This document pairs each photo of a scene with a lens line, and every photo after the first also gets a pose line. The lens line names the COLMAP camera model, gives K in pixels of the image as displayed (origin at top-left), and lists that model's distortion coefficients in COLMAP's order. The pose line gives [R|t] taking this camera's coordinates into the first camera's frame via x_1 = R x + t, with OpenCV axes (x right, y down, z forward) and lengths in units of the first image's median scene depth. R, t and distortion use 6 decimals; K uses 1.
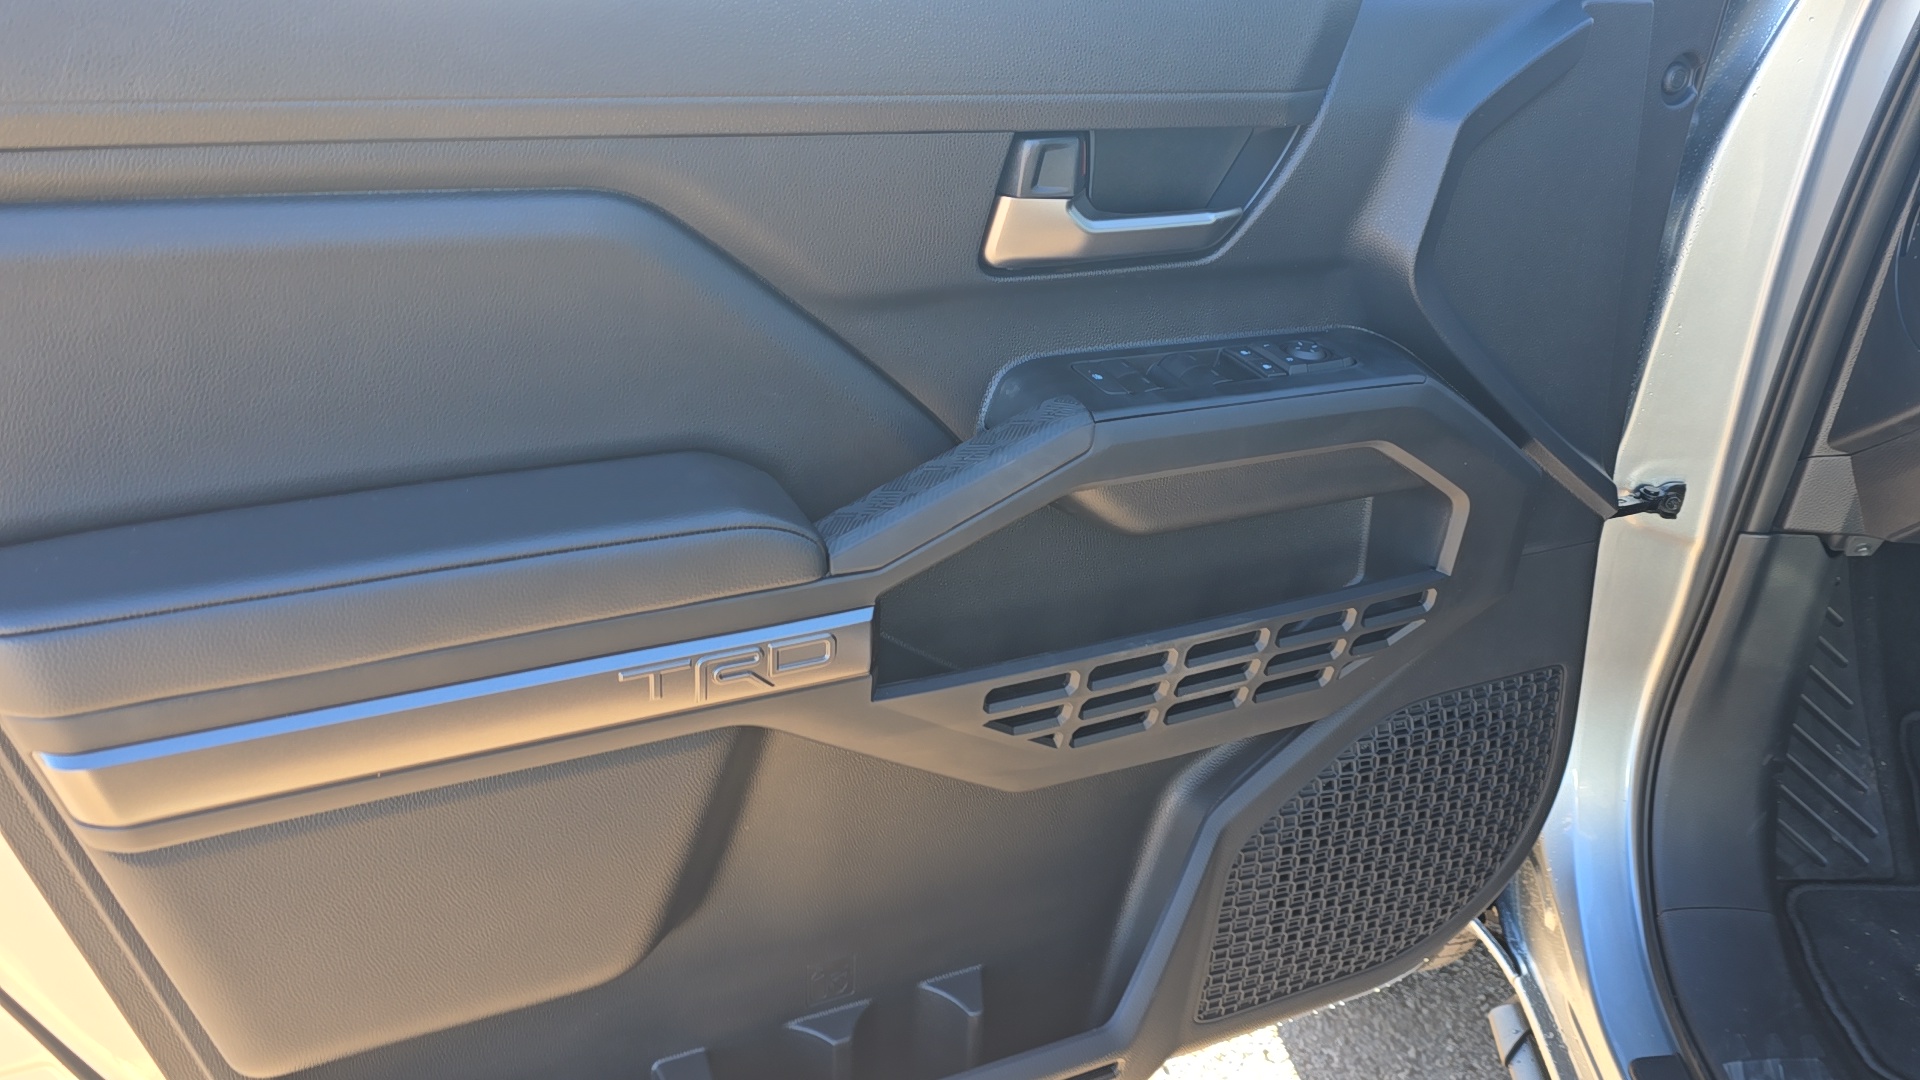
lens RADIAL K [[1618.7, 0, 955.7], [0, 1618.7, 546.0], [0, 0, 1]] dist [-0.008452, -0.005447]
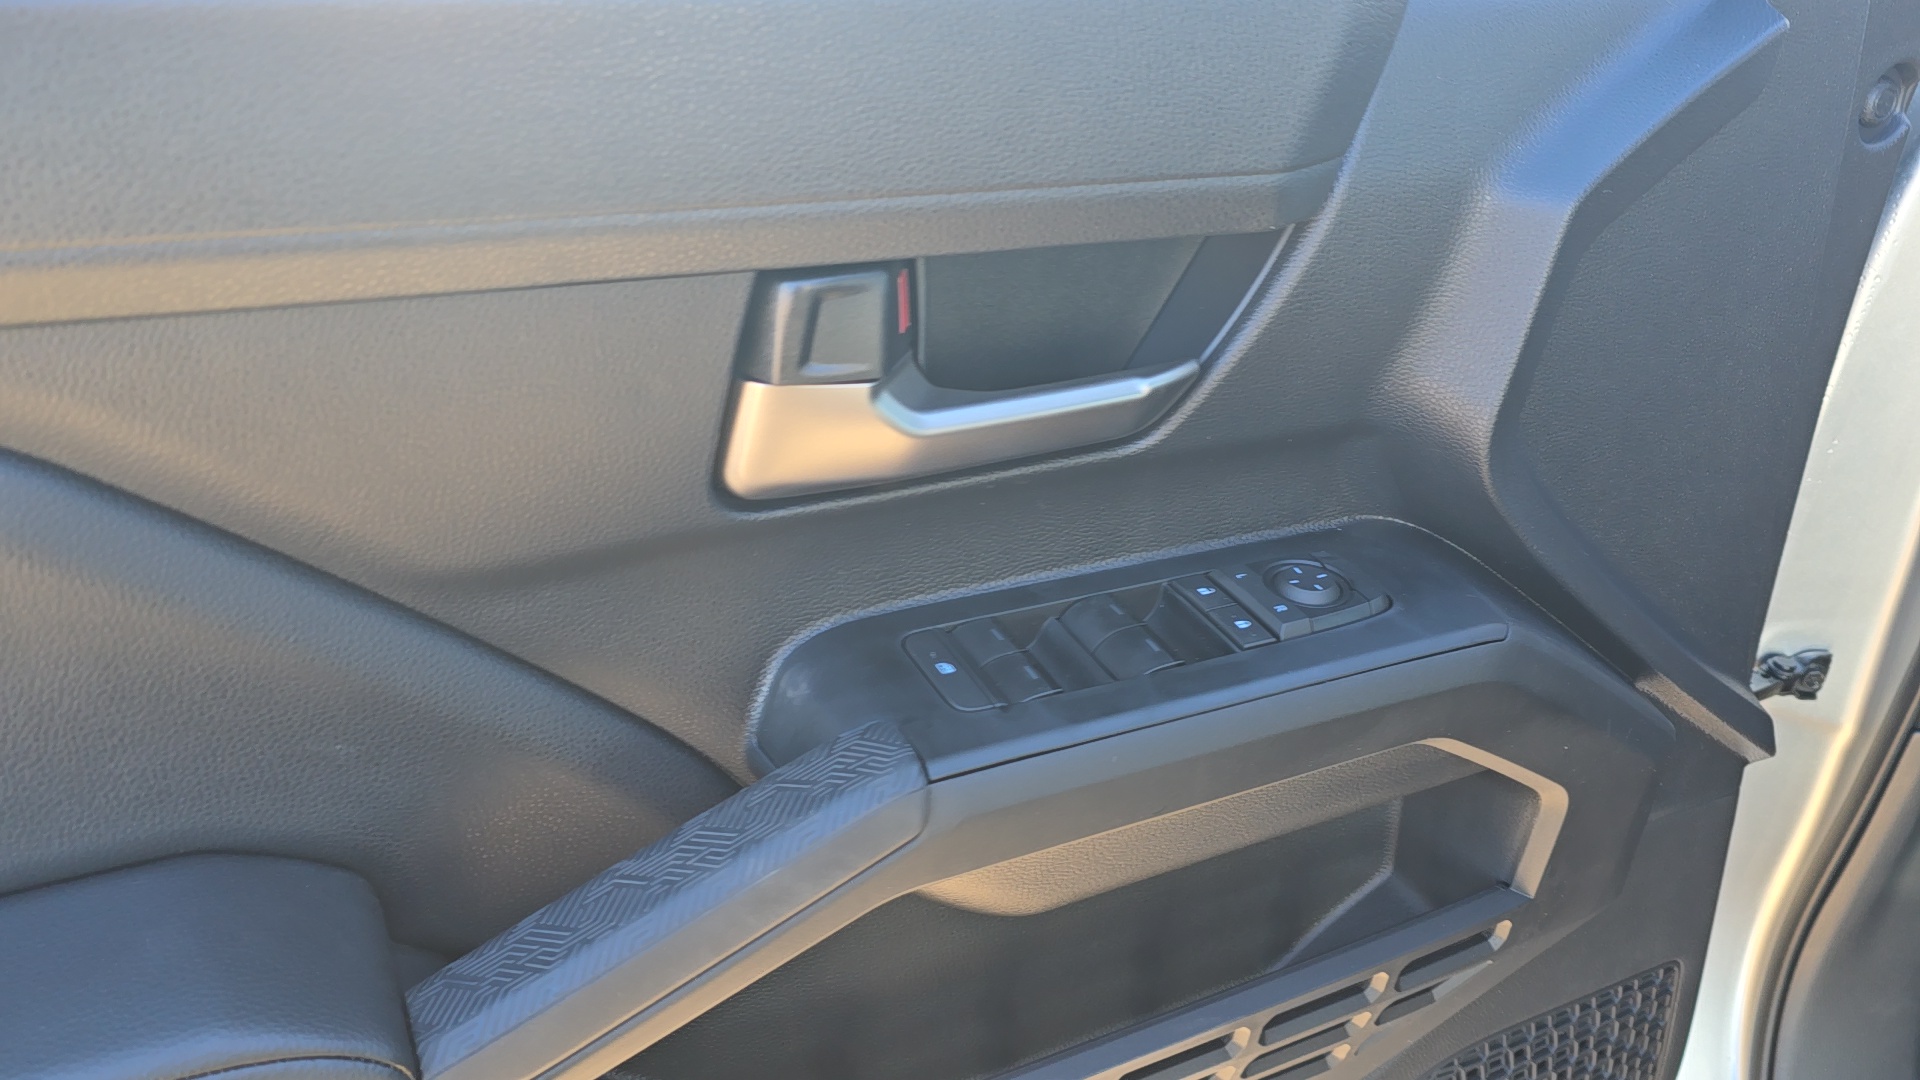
lens RADIAL K [[1655.4, 0, 938.3], [0, 1655.4, 542.8], [0, 0, 1]] dist [-0.021563, 0.005835]
pose [[0.999889, -0.012313, 0.008438, 0.078684], [0.012087, 0.999579, 0.026396, -0.159961], [-0.008760, -0.026291, 0.999616, 0.408978]]
